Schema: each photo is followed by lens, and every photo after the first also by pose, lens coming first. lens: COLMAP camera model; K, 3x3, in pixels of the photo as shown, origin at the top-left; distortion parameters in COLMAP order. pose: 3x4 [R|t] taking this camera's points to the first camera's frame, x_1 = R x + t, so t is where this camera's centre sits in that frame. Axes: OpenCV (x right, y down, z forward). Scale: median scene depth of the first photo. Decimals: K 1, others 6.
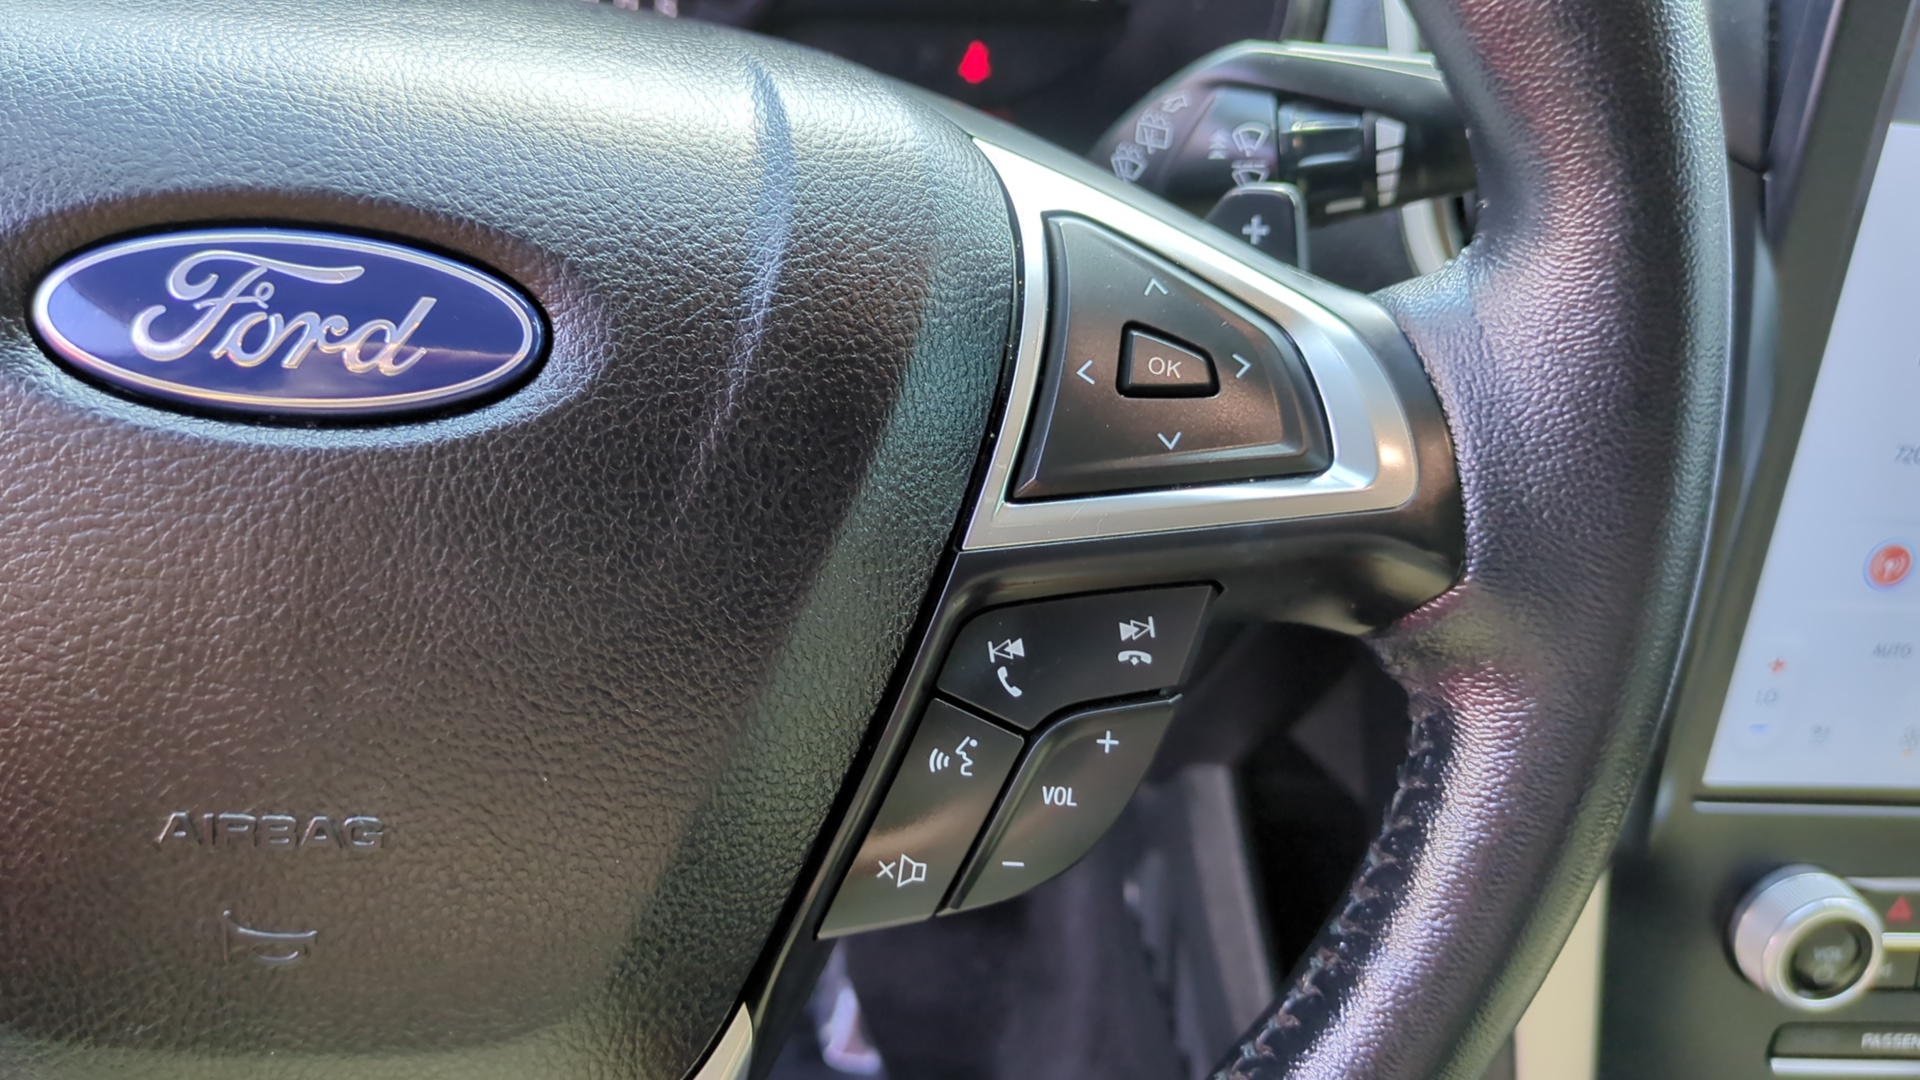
lens RADIAL K [[1653.0, 0, 975.8], [0, 1653.0, 533.9], [0, 0, 1]] dist [-0.001251, -0.010384]
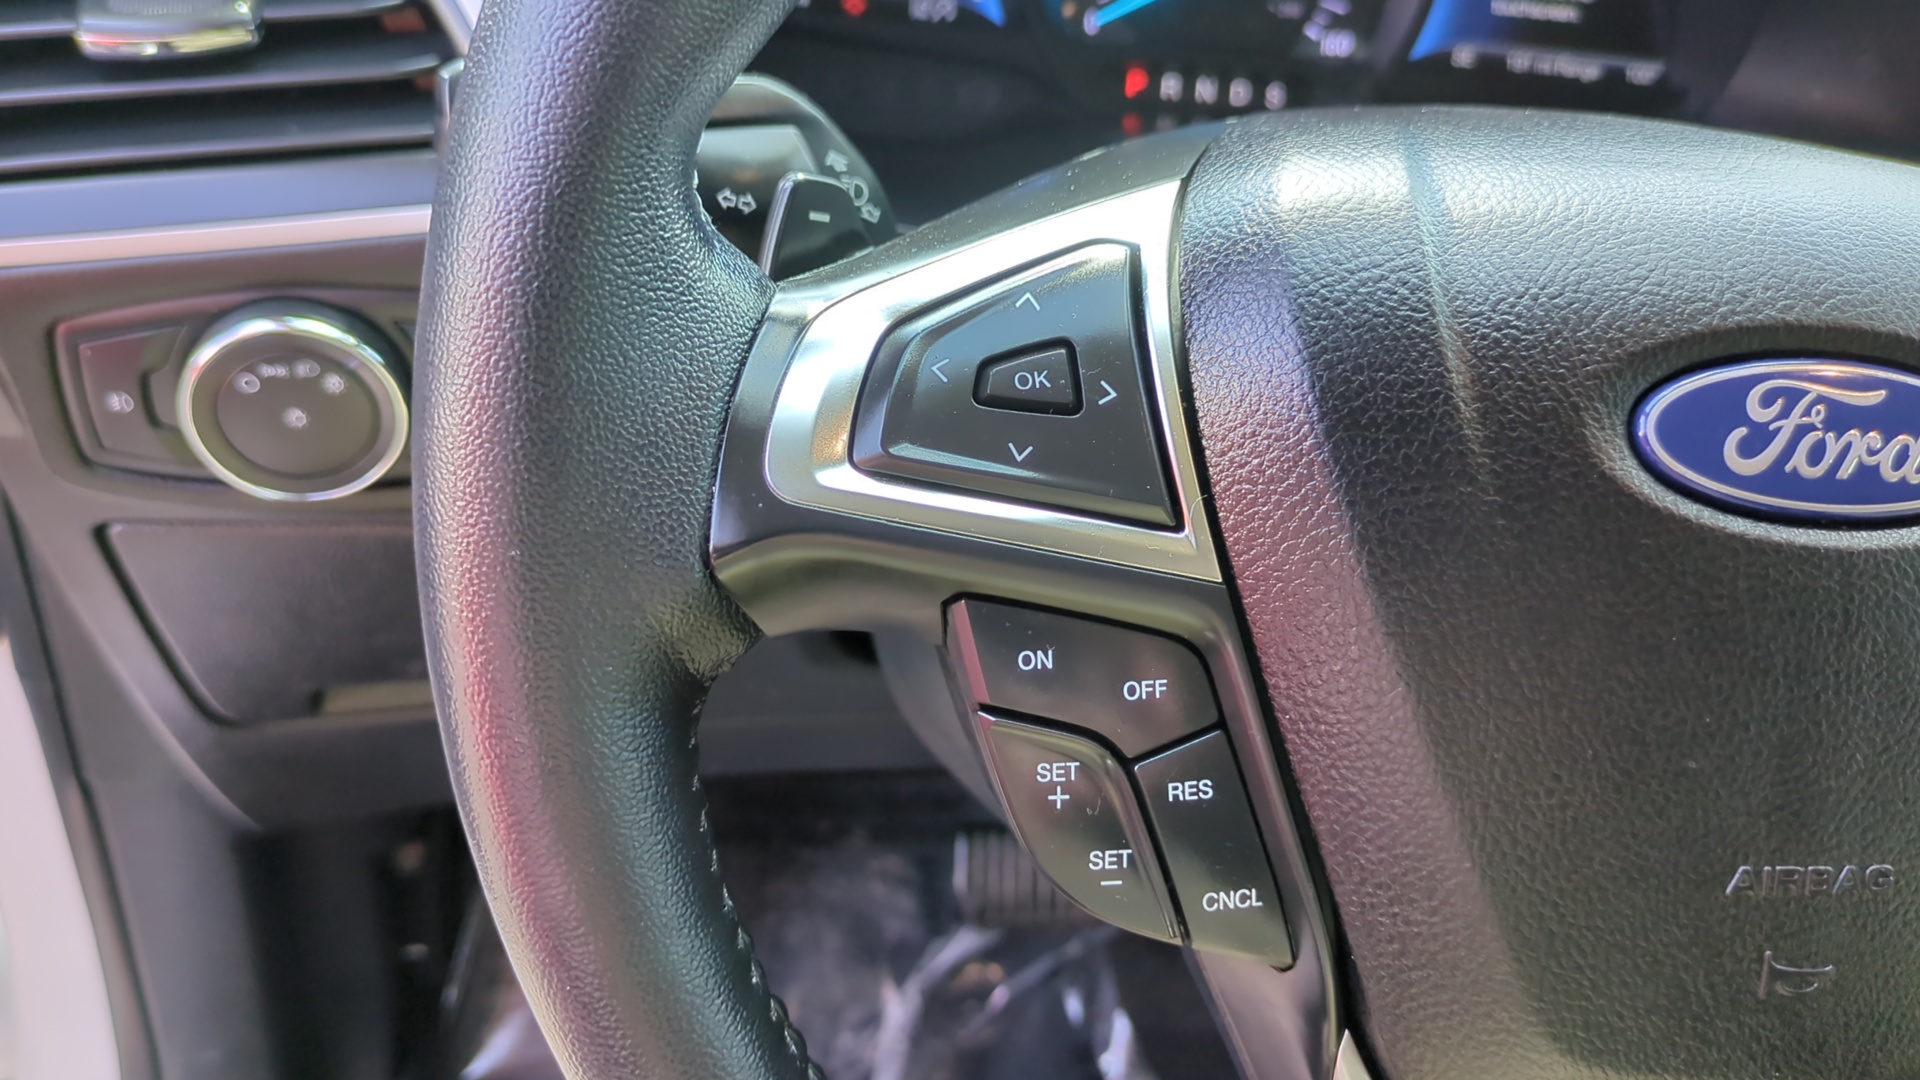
lens RADIAL K [[1653.0, 0, 975.8], [0, 1653.0, 533.9], [0, 0, 1]] dist [-0.001251, -0.010384]
pose [[0.998283, -0.021778, 0.054371, -0.946778], [0.022653, 0.999623, -0.015534, -0.050059], [-0.054012, 0.016739, 0.998400, -0.107336]]
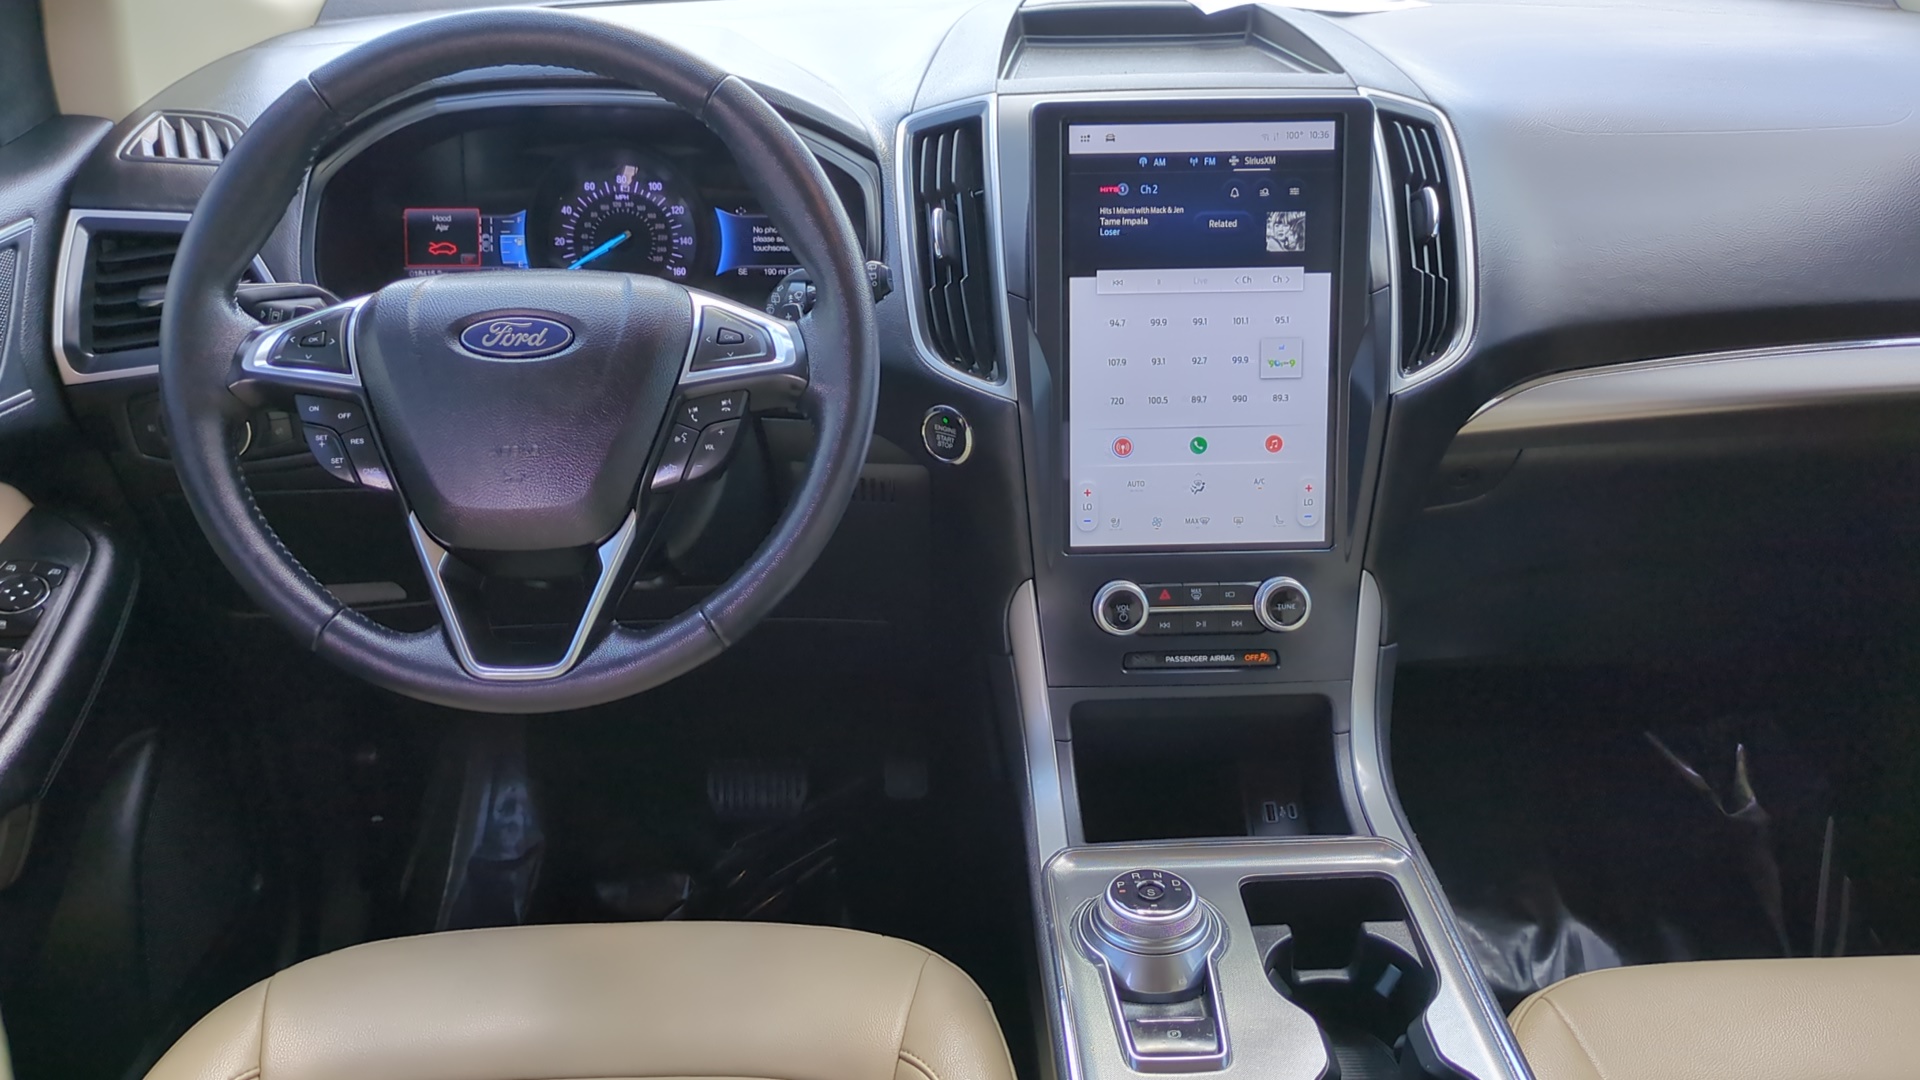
lens RADIAL K [[1662.0, 0, 976.5], [0, 1662.0, 541.6], [0, 0, 1]] dist [0.064142, -0.097898]
pose [[0.991633, -0.090533, -0.092021, 1.021107], [0.069420, 0.974988, -0.211138, 1.256363], [0.108835, 0.202983, 0.973115, -2.712452]]
